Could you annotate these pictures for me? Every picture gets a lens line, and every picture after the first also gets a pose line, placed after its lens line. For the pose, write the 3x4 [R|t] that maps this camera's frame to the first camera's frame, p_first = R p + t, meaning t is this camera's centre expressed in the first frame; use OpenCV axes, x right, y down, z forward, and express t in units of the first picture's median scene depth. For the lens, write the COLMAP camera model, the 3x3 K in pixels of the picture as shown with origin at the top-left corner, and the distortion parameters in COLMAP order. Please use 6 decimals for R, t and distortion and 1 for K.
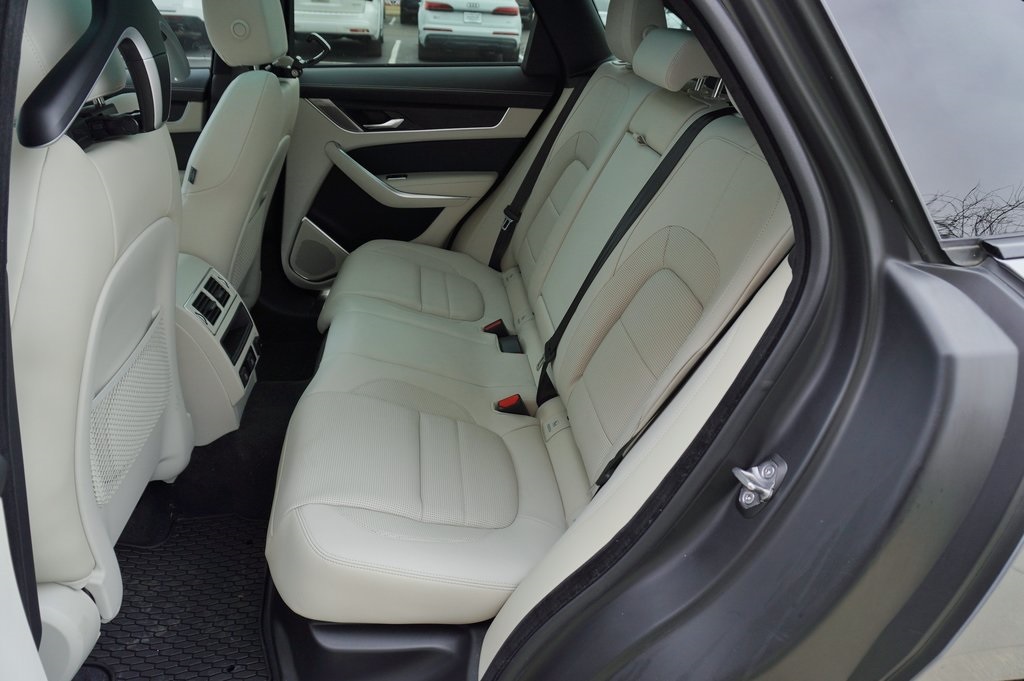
lens RADIAL K [[689.7, 0, 511.9], [0, 689.7, 339.6], [0, 0, 1]] dist [-0.038142, 0.032058]
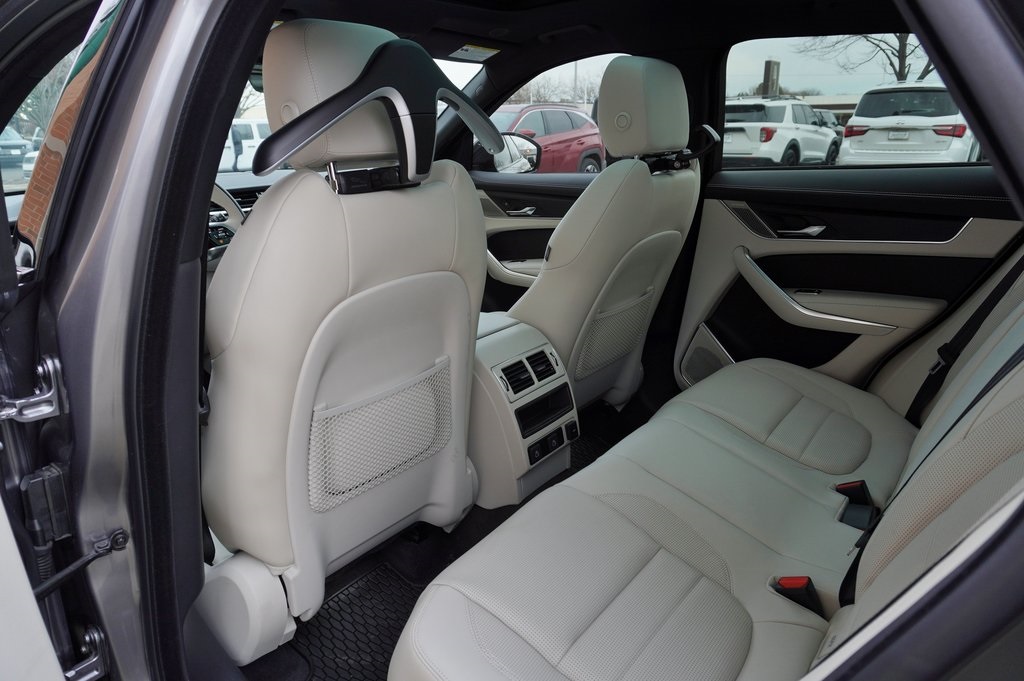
lens RADIAL K [[689.7, 0, 508.4], [0, 689.7, 345.0], [0, 0, 1]] dist [-0.038142, 0.032058]
pose [[0.716160, 0.157211, -0.680000, 0.168566], [-0.276596, 0.958454, -0.069717, -0.011418], [0.640788, 0.238014, 0.729891, 0.166394]]
